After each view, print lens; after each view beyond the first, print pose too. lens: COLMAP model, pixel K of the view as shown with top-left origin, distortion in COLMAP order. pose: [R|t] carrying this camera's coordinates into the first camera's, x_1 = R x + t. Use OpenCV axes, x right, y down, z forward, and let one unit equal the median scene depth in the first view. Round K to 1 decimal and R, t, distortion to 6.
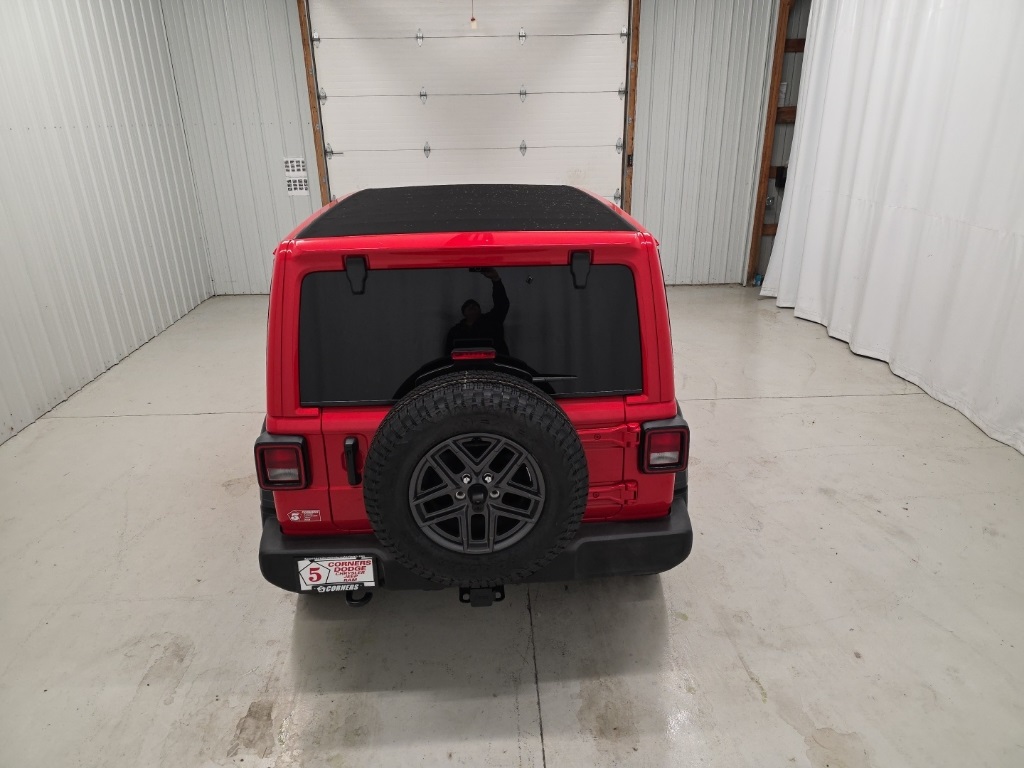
lens RADIAL K [[679.2, 0, 517.7], [0, 679.2, 382.2], [0, 0, 1]] dist [0.055383, -0.043450]
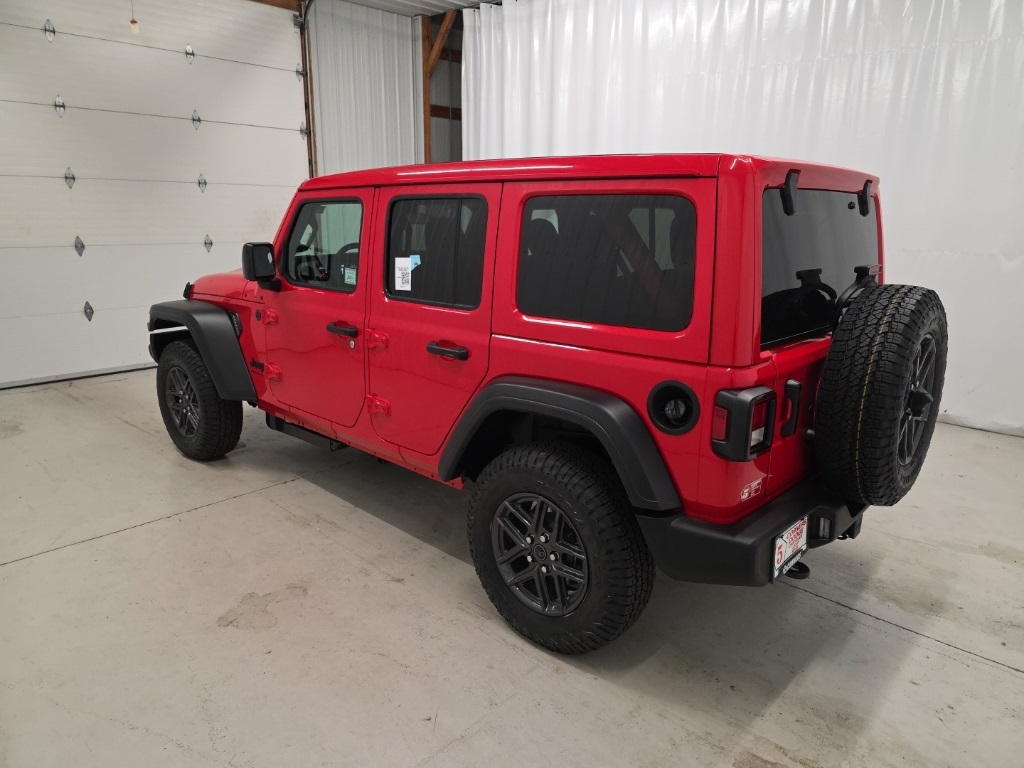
lens RADIAL K [[679.2, 0, 517.7], [0, 679.2, 382.2], [0, 0, 1]] dist [0.055383, -0.043450]
pose [[0.712720, -0.148329, 0.685586, -0.969590], [0.230612, 0.972604, -0.029313, 0.024279], [-0.662456, 0.178996, 0.727401, 0.512683]]
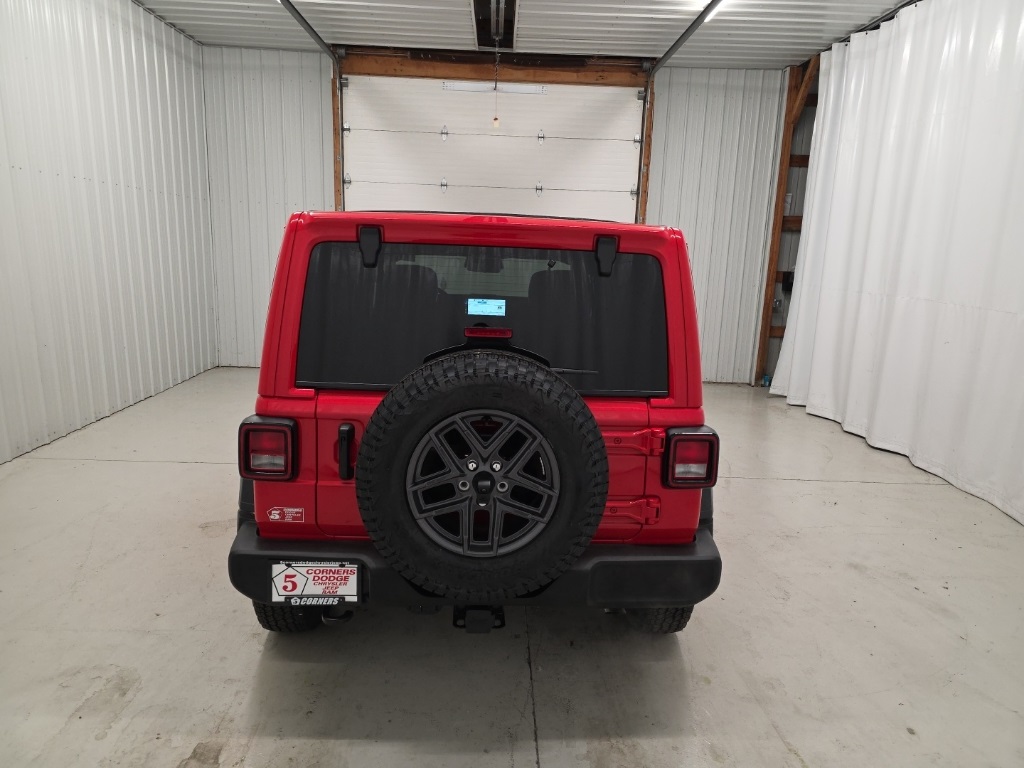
lens RADIAL K [[679.2, 0, 517.7], [0, 679.2, 382.2], [0, 0, 1]] dist [0.055383, -0.043450]
pose [[0.998610, 0.052529, -0.004340, -0.014343], [-0.052468, 0.982825, -0.176925, 0.152990], [-0.005028, 0.176907, 0.984215, 0.084212]]
